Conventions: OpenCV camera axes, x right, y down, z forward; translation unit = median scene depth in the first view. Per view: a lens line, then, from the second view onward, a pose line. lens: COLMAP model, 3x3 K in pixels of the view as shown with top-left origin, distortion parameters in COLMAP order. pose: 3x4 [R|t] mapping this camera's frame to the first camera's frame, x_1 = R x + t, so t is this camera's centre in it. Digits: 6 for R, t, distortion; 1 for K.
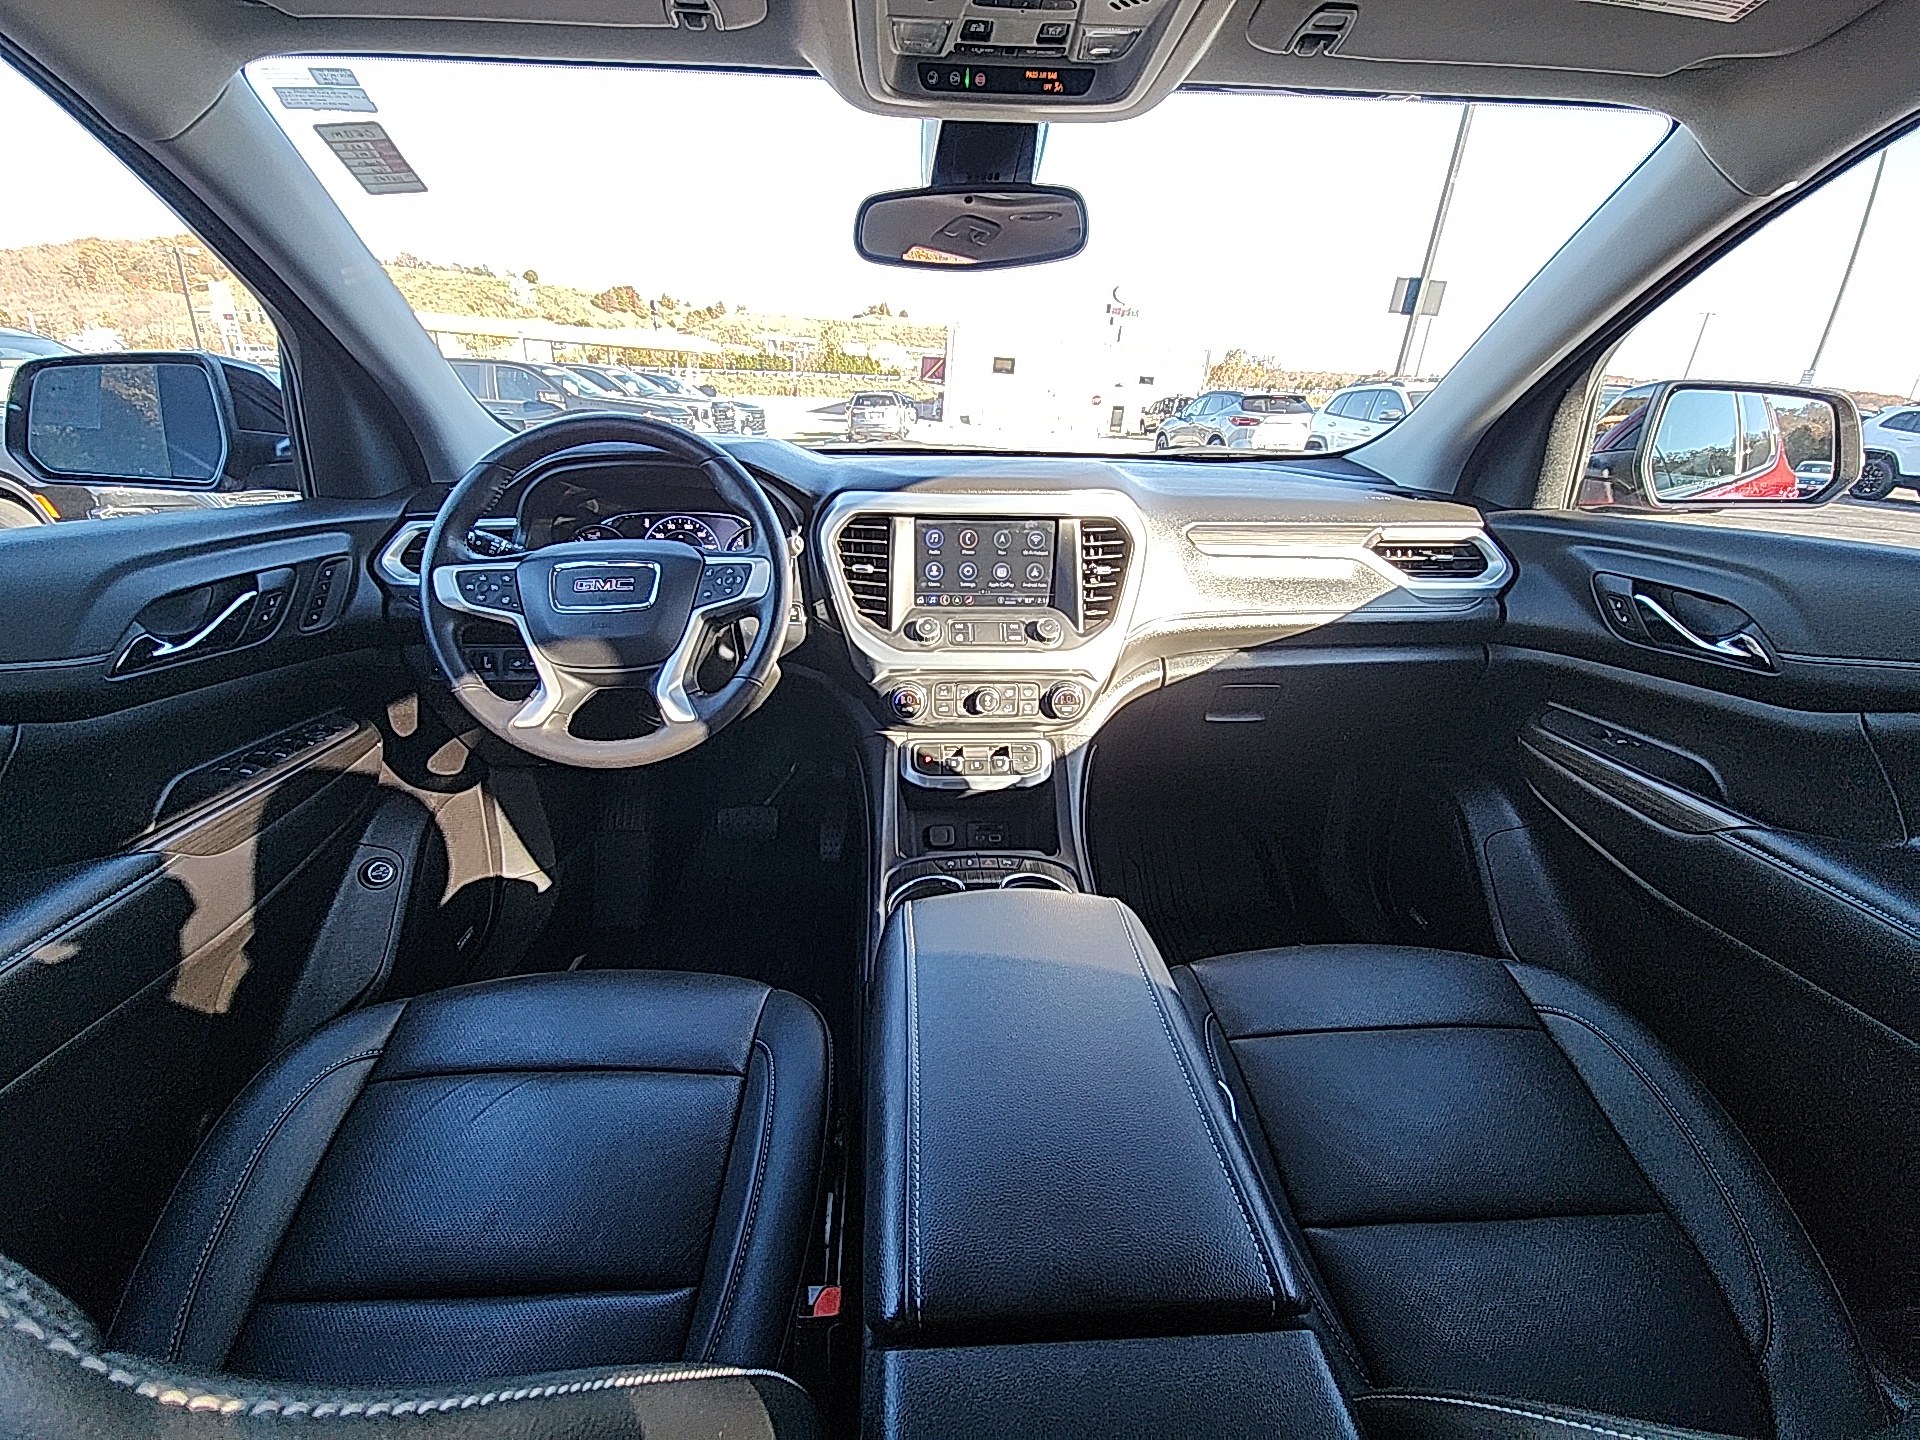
lens RADIAL K [[763.7, 0, 951.9], [0, 763.7, 706.2], [0, 0, 1]] dist [0.001267, 0.000071]
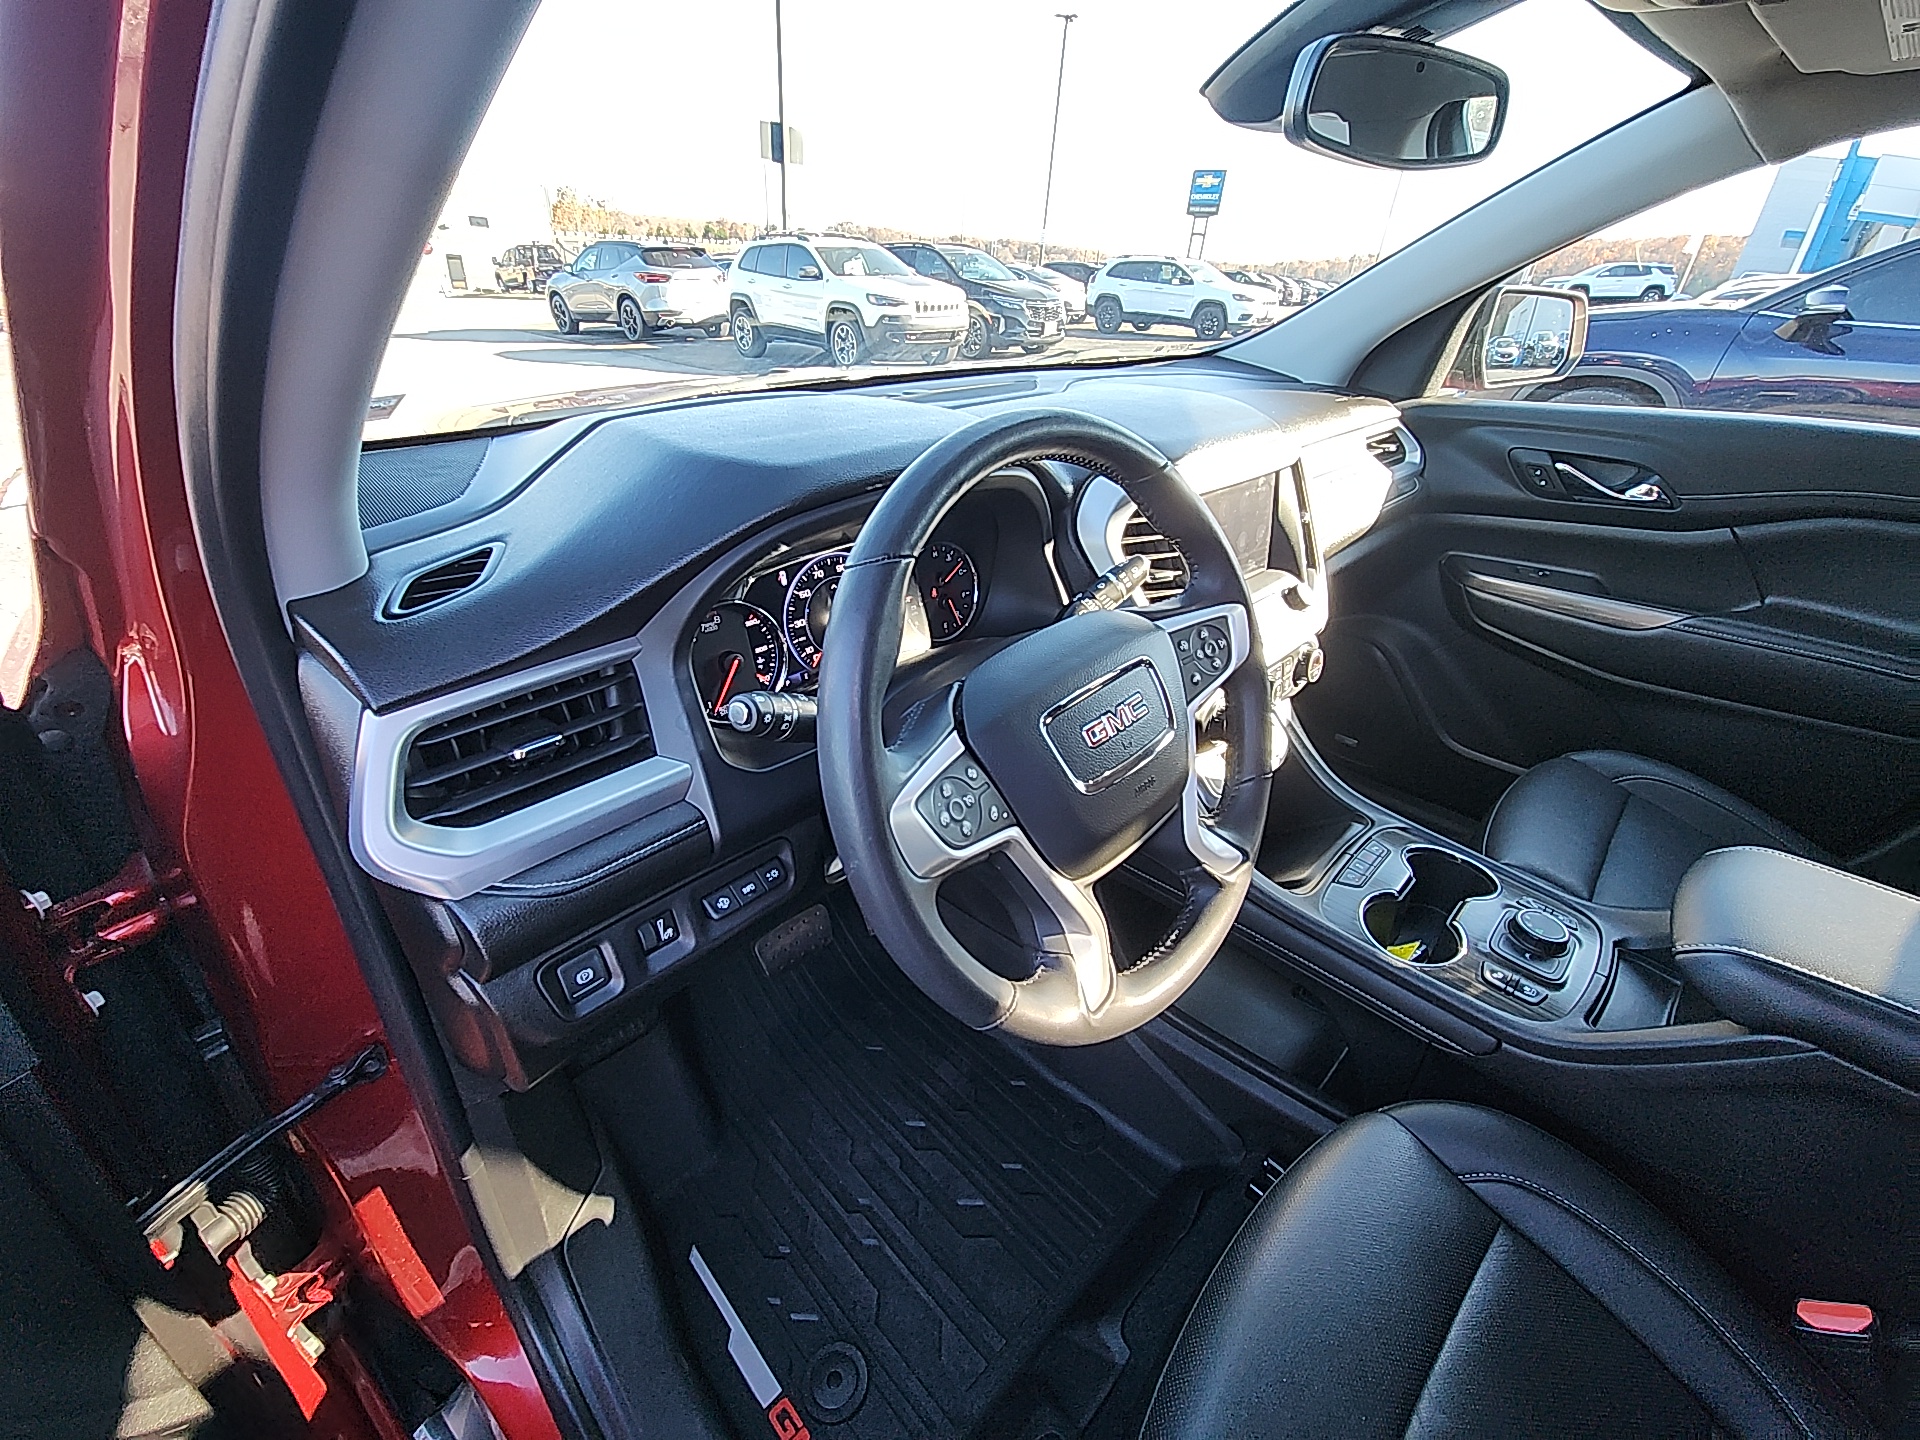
lens RADIAL K [[770.3, 0, 962.4], [0, 770.3, 703.0], [0, 0, 1]] dist [0.021311, -0.013354]
pose [[0.745549, -0.328847, 0.579669, -0.746262], [0.239037, 0.943860, 0.228012, -0.280710], [-0.622108, -0.031432, 0.782300, 0.508771]]
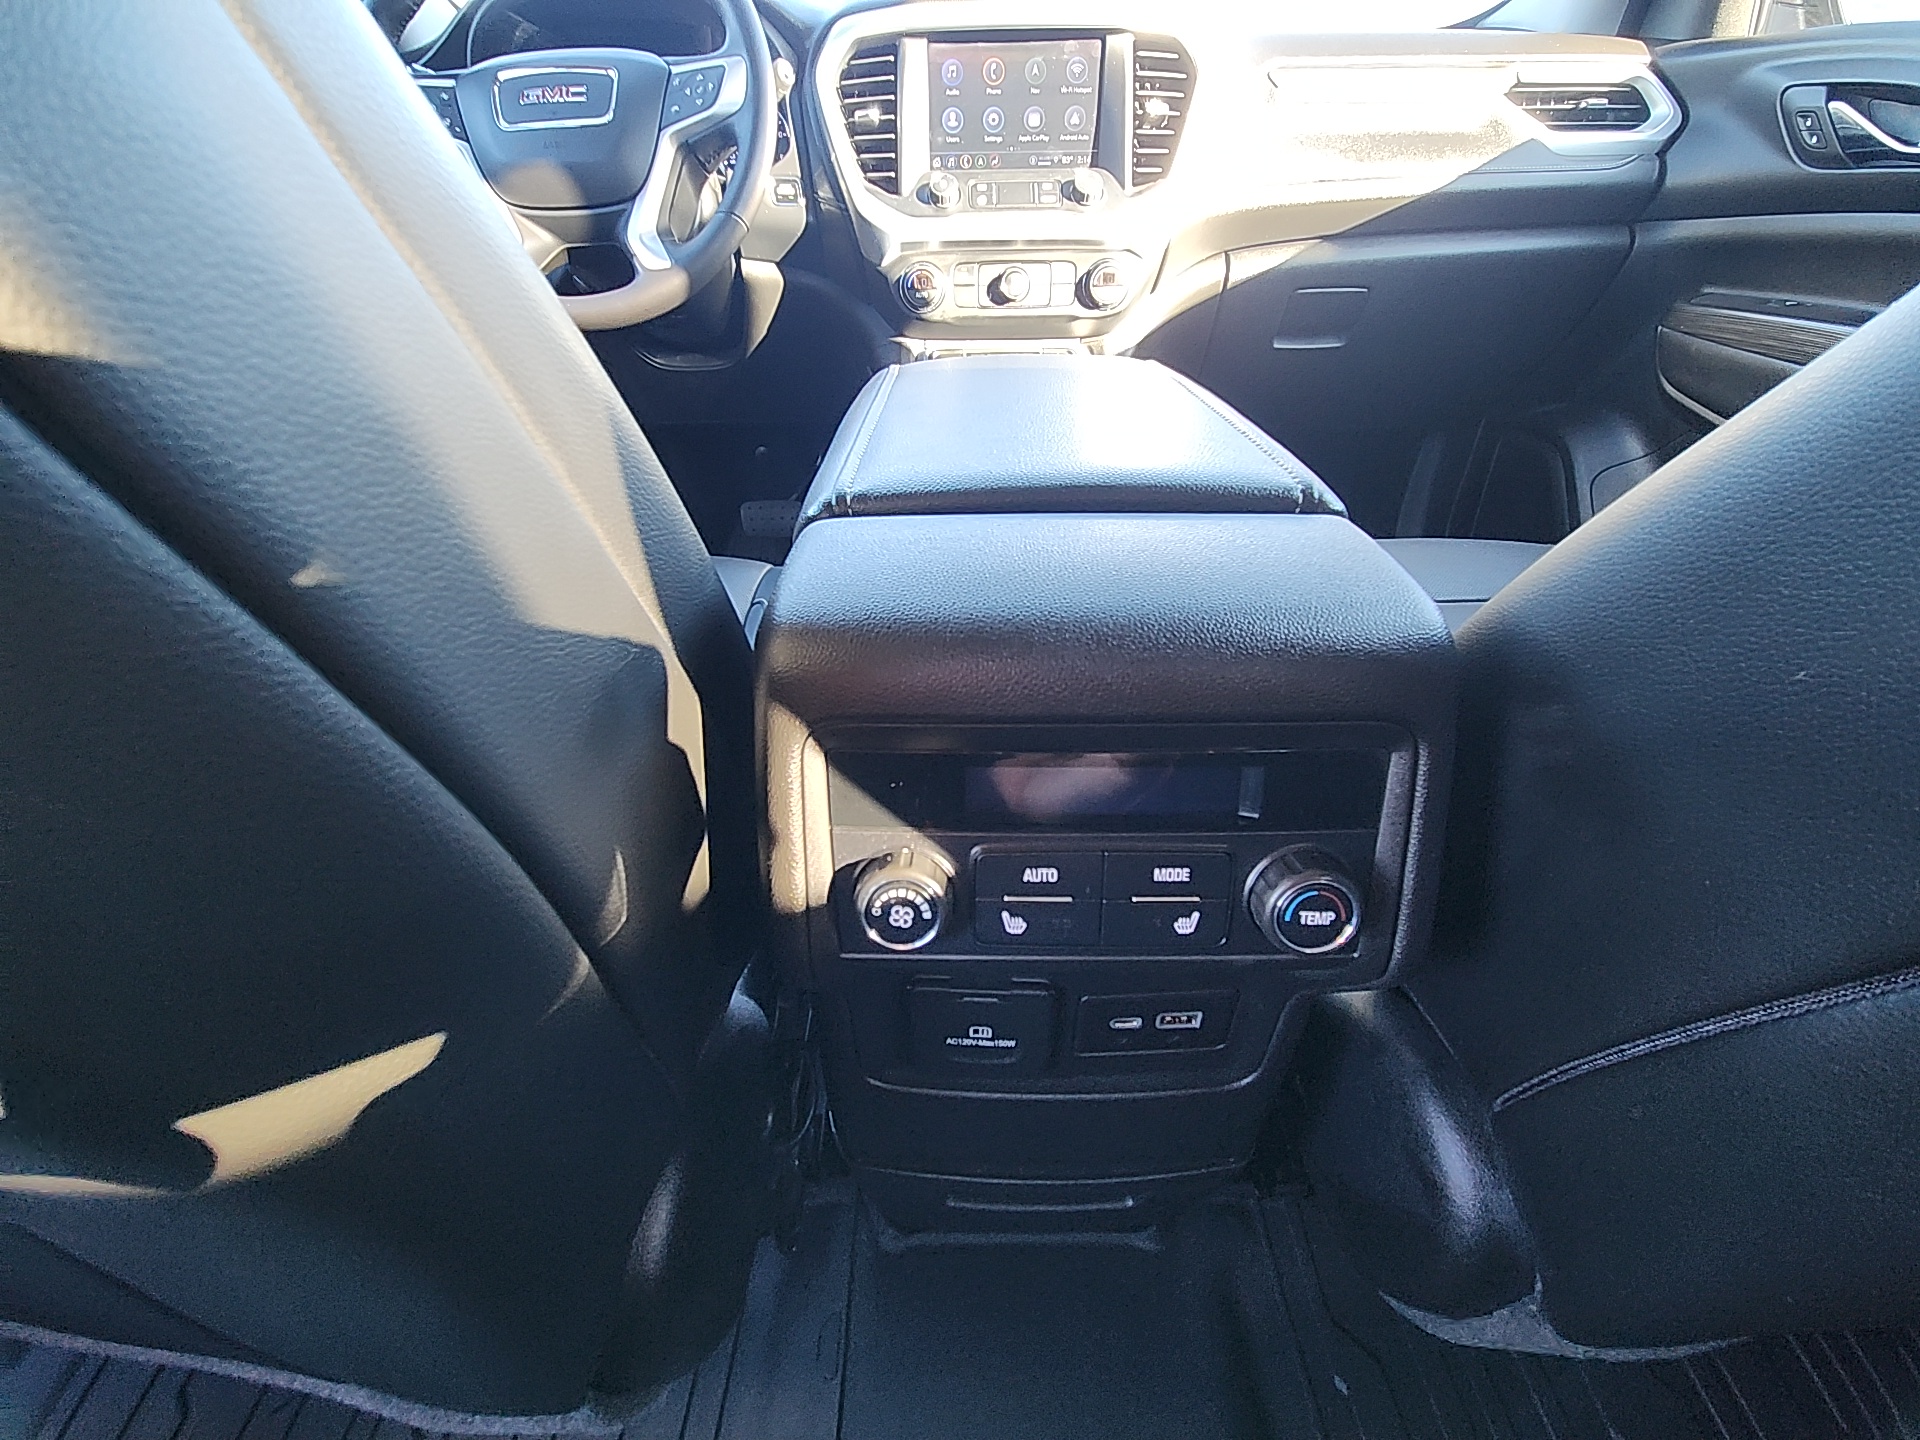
lens RADIAL K [[772.0, 0, 956.9], [0, 772.0, 699.4], [0, 0, 1]] dist [0.003543, -0.001048]
pose [[0.997973, 0.009918, -0.062856, 0.040729], [0.002022, 0.982338, 0.187105, 0.284736], [0.063602, -0.186853, 0.980327, 0.056579]]
